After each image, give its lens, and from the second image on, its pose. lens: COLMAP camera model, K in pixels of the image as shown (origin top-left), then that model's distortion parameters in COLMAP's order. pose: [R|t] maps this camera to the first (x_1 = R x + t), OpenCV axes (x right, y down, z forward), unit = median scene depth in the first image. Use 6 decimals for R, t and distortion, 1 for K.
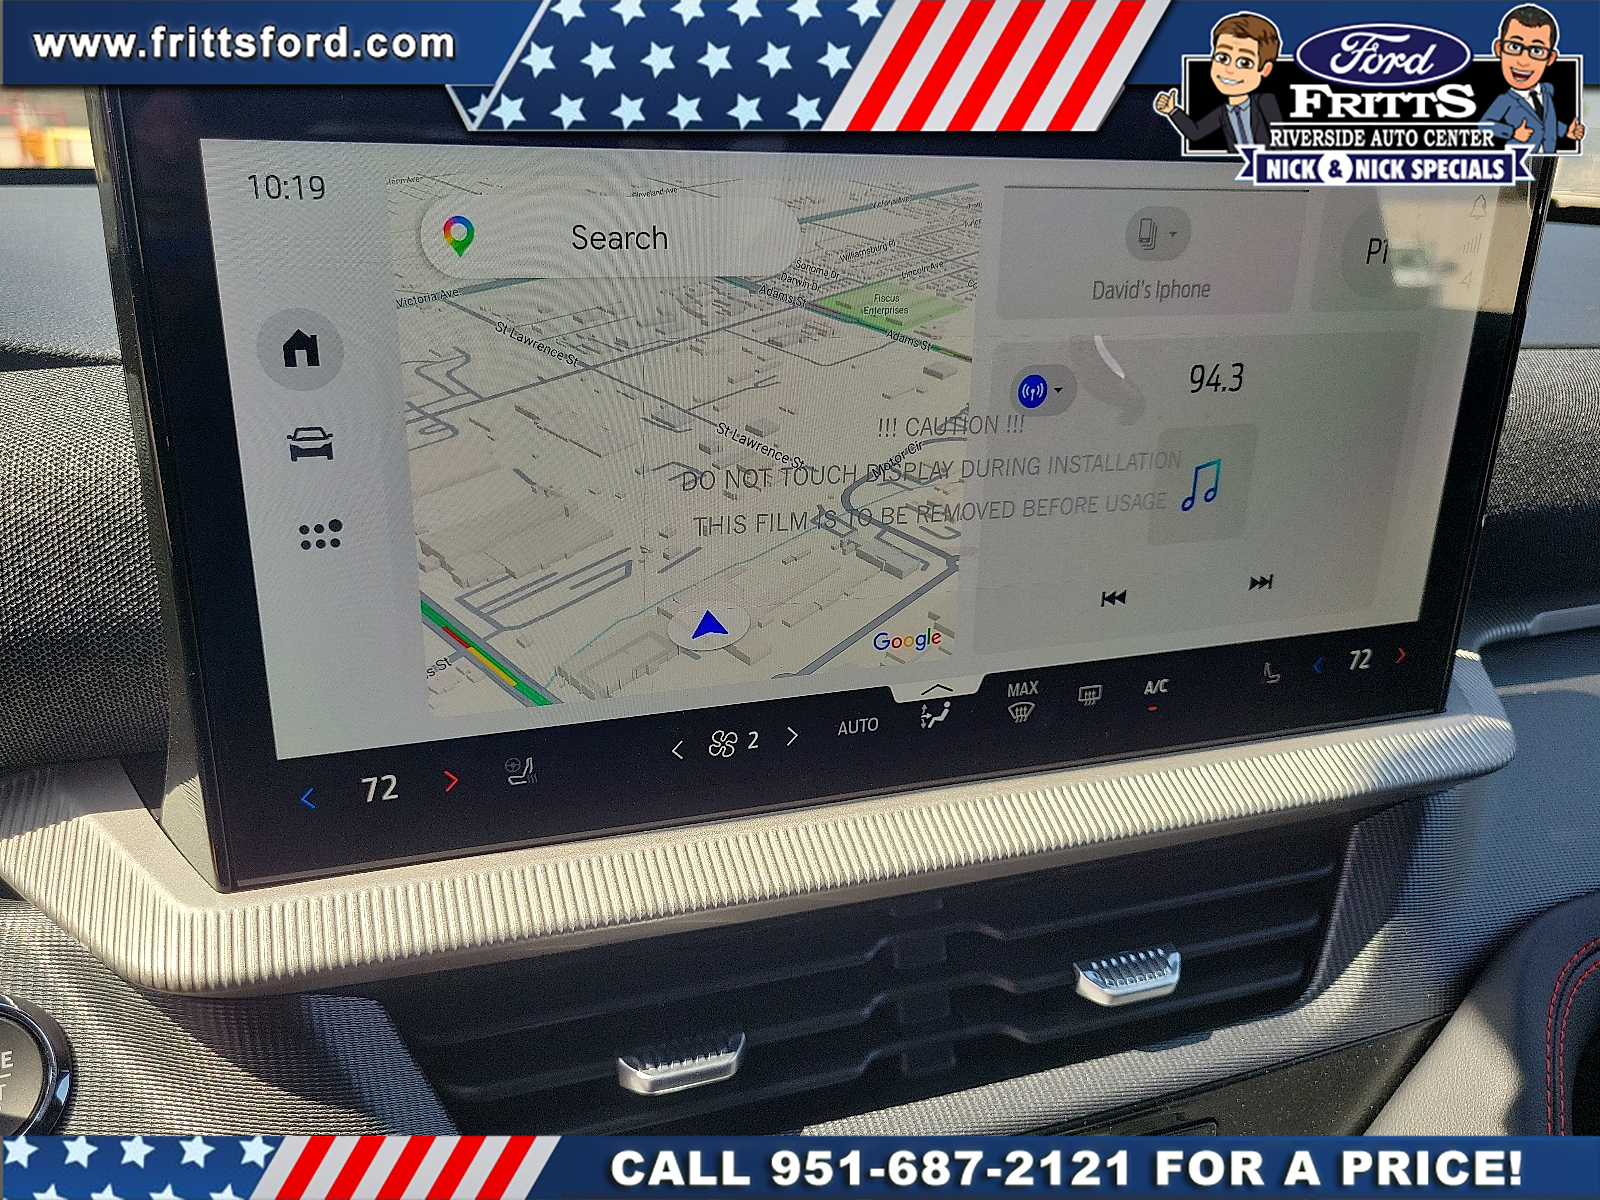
lens RADIAL K [[1229.1, 0, 800.2], [0, 1229.1, 602.2], [0, 0, 1]] dist [0.021758, -0.008350]
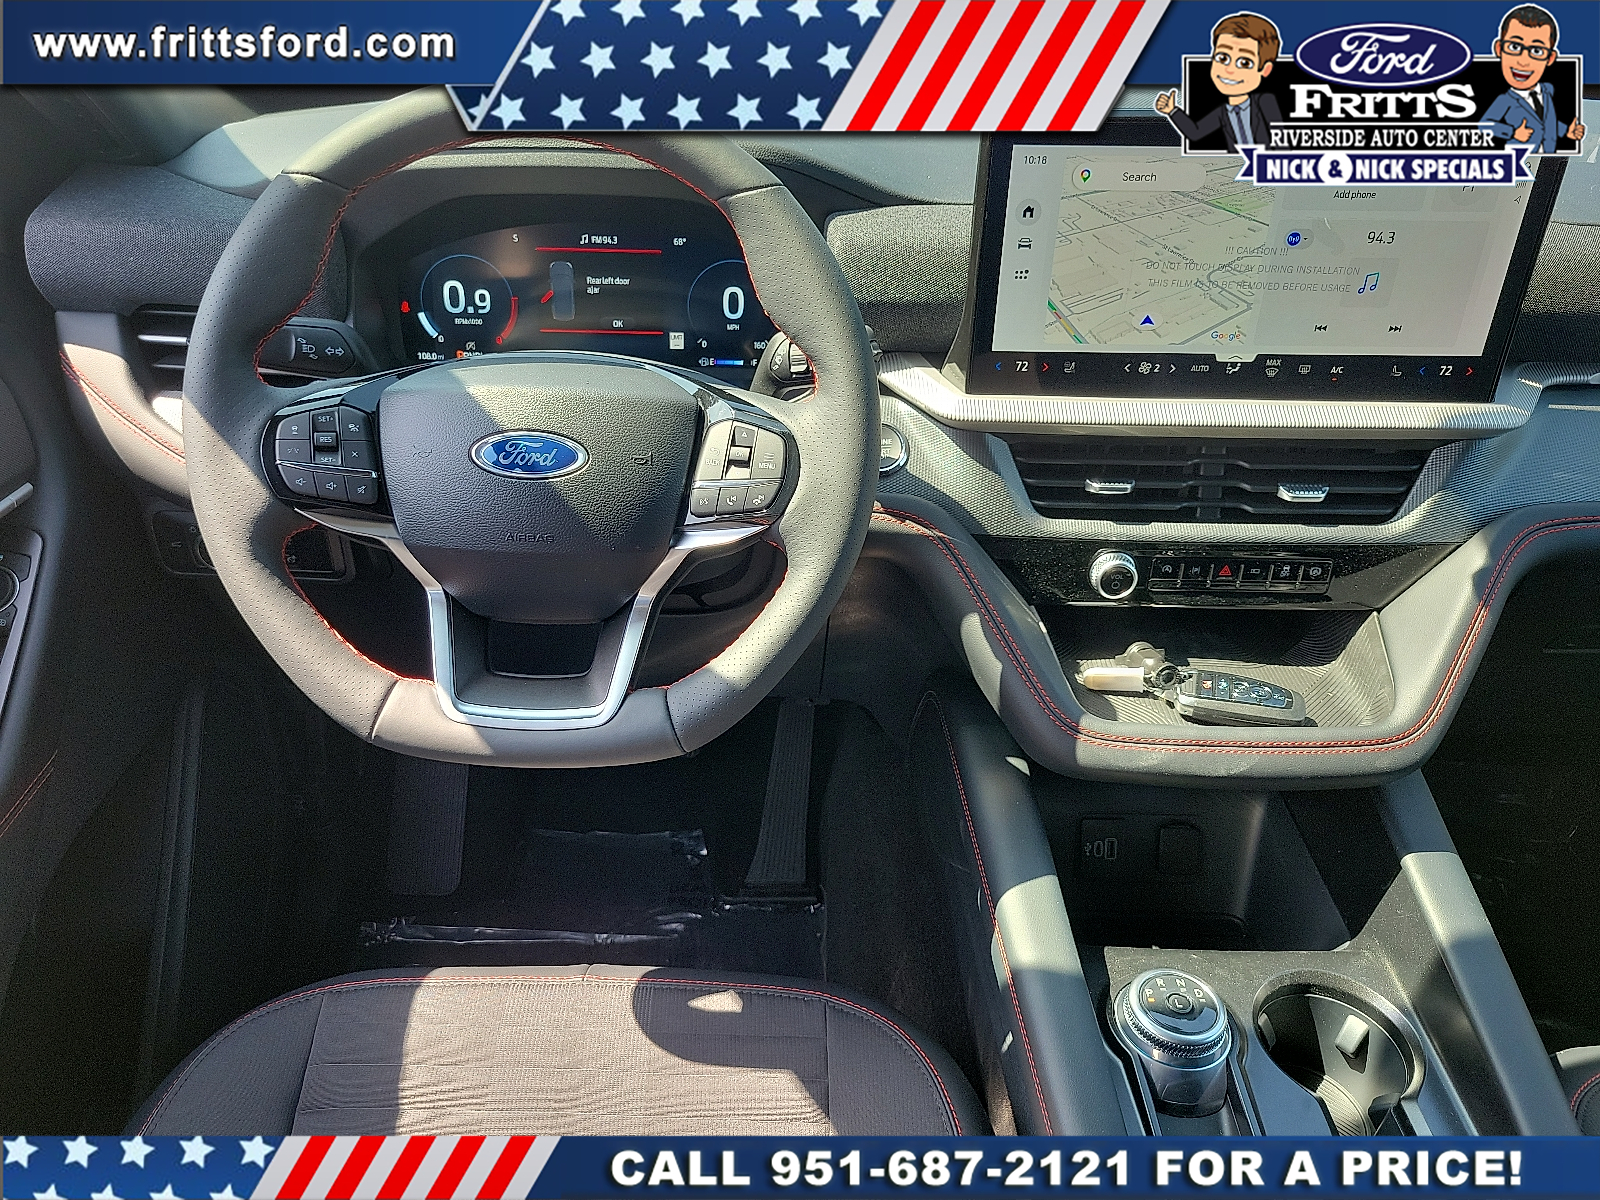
lens RADIAL K [[1229.1, 0, 793.9], [0, 1229.1, 601.2], [0, 0, 1]] dist [0.021758, -0.008350]
pose [[0.943065, 0.159111, -0.292081, 0.080748], [-0.103630, 0.975005, 0.196535, 0.164965], [0.316051, -0.155077, 0.935982, -1.843920]]
